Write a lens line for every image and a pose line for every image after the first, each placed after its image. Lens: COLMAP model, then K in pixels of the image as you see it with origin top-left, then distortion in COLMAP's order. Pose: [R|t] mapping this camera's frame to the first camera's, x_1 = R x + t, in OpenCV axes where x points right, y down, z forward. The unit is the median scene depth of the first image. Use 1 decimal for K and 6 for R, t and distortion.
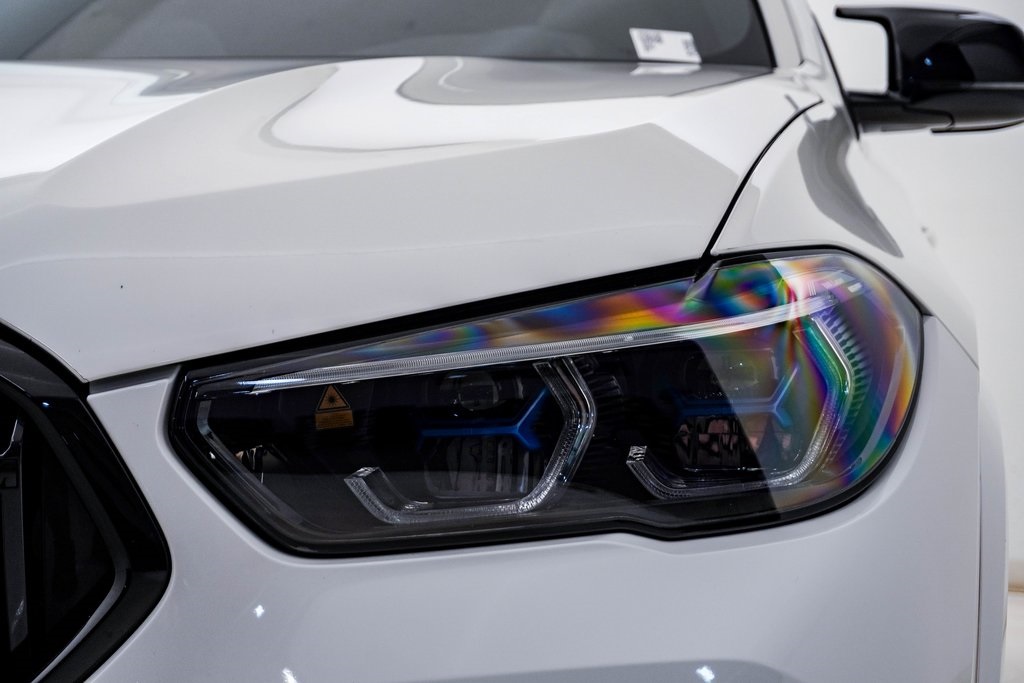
lens RADIAL K [[2169.2, 0, 509.4], [0, 2169.2, 342.8], [0, 0, 1]] dist [0.011847, 0.000000]
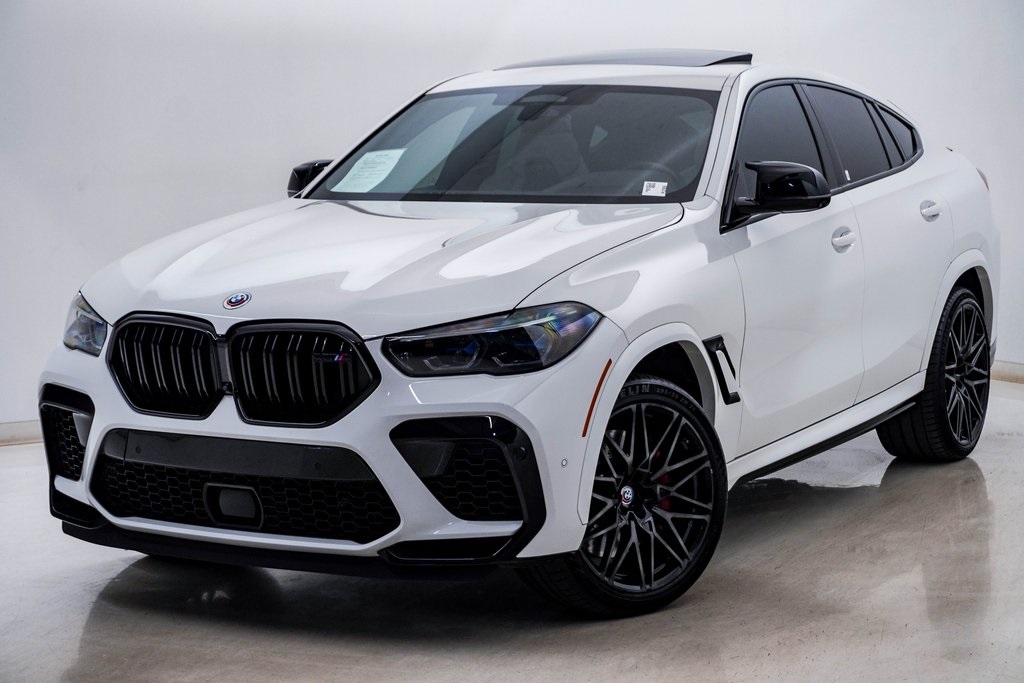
lens RADIAL K [[2169.2, 0, 508.5], [0, 2169.2, 340.9], [0, 0, 1]] dist [0.011847, 0.000000]
pose [[0.943177, 0.032933, -0.330656, 1.559813], [-0.001665, 0.995532, 0.094405, -0.398113], [0.332288, -0.088490, 0.939018, -3.136822]]
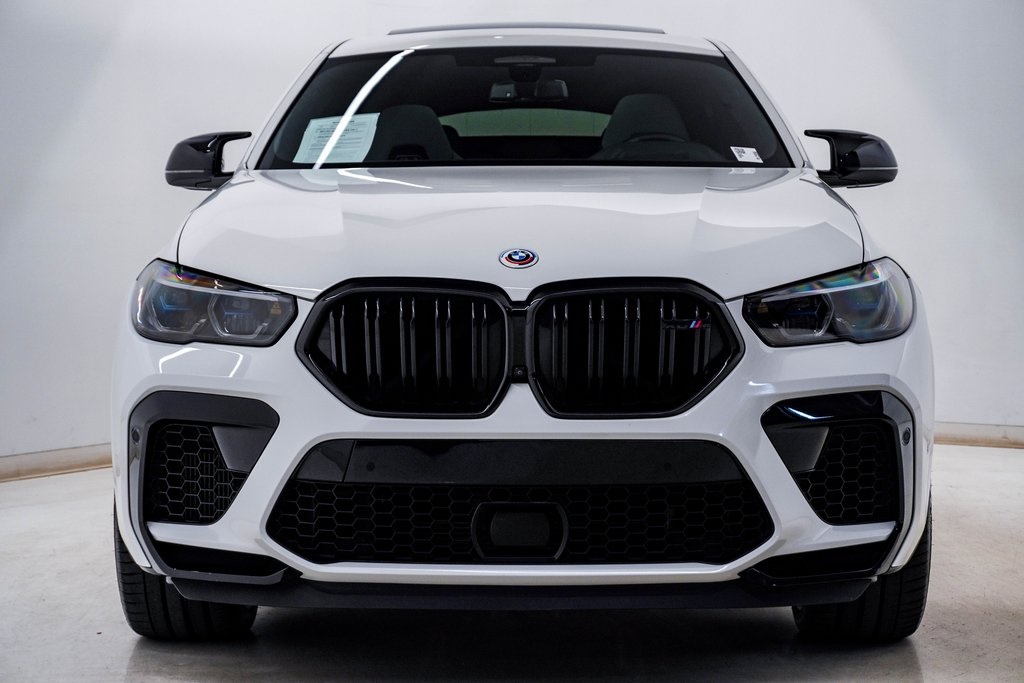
lens RADIAL K [[2263.0, 0, 517.5], [0, 2263.0, 339.8], [0, 0, 1]] dist [-0.012415, 0.000000]
pose [[0.986409, -0.004481, 0.164249, -1.095342], [-0.000565, 0.999530, 0.030666, -0.029756], [-0.164309, -0.030342, 0.985942, -2.580473]]
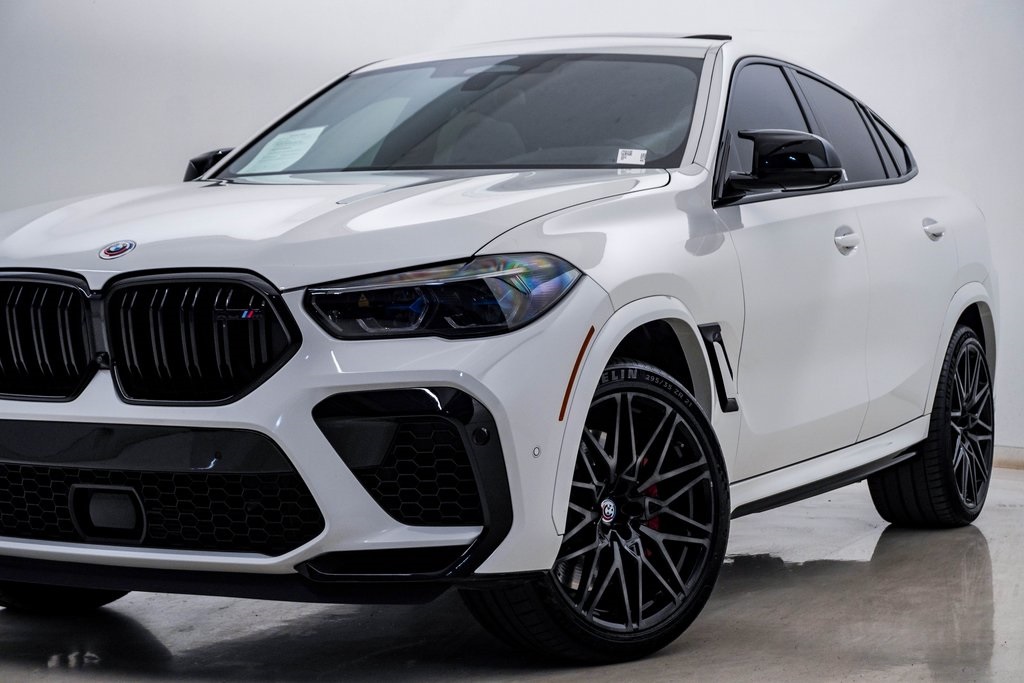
lens RADIAL K [[2169.2, 0, 510.6], [0, 2169.2, 343.1], [0, 0, 1]] dist [0.011847, 0.000000]
pose [[0.958566, 0.013870, -0.284531, 1.149688], [-0.010868, 0.999867, 0.012127, 0.054520], [0.284662, -0.008532, 0.958590, -2.277338]]
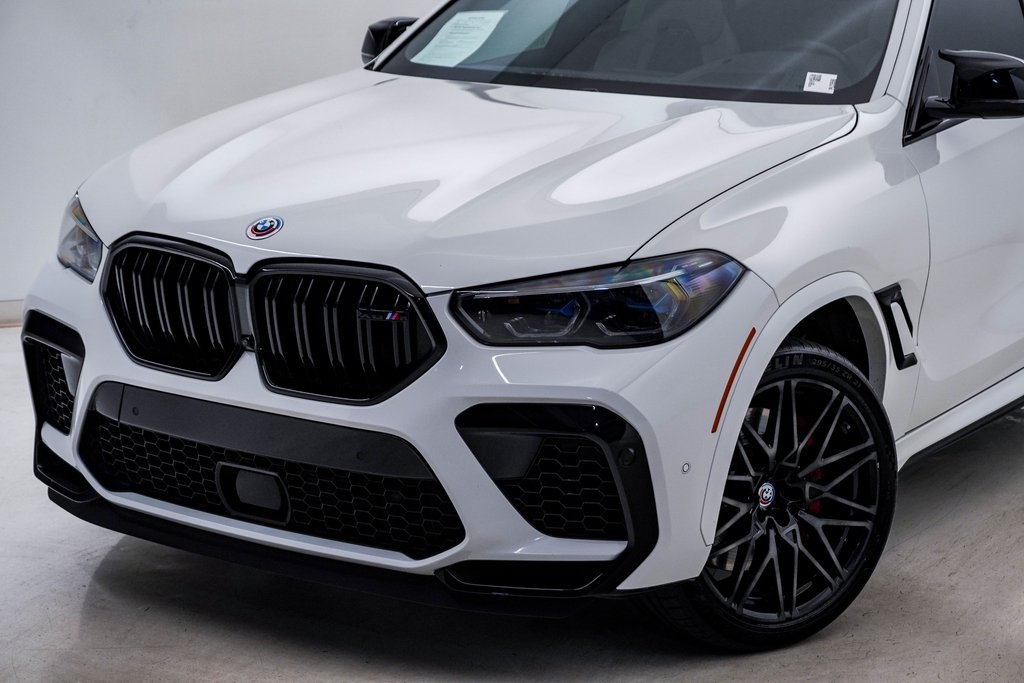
lens RADIAL K [[2169.2, 0, 514.9], [0, 2169.2, 345.3], [0, 0, 1]] dist [0.011847, 0.000000]
pose [[0.920762, 0.105881, -0.375482, 1.197525], [-0.035416, 0.981177, 0.189833, -0.539210], [0.388514, -0.161493, 0.907181, -2.048303]]
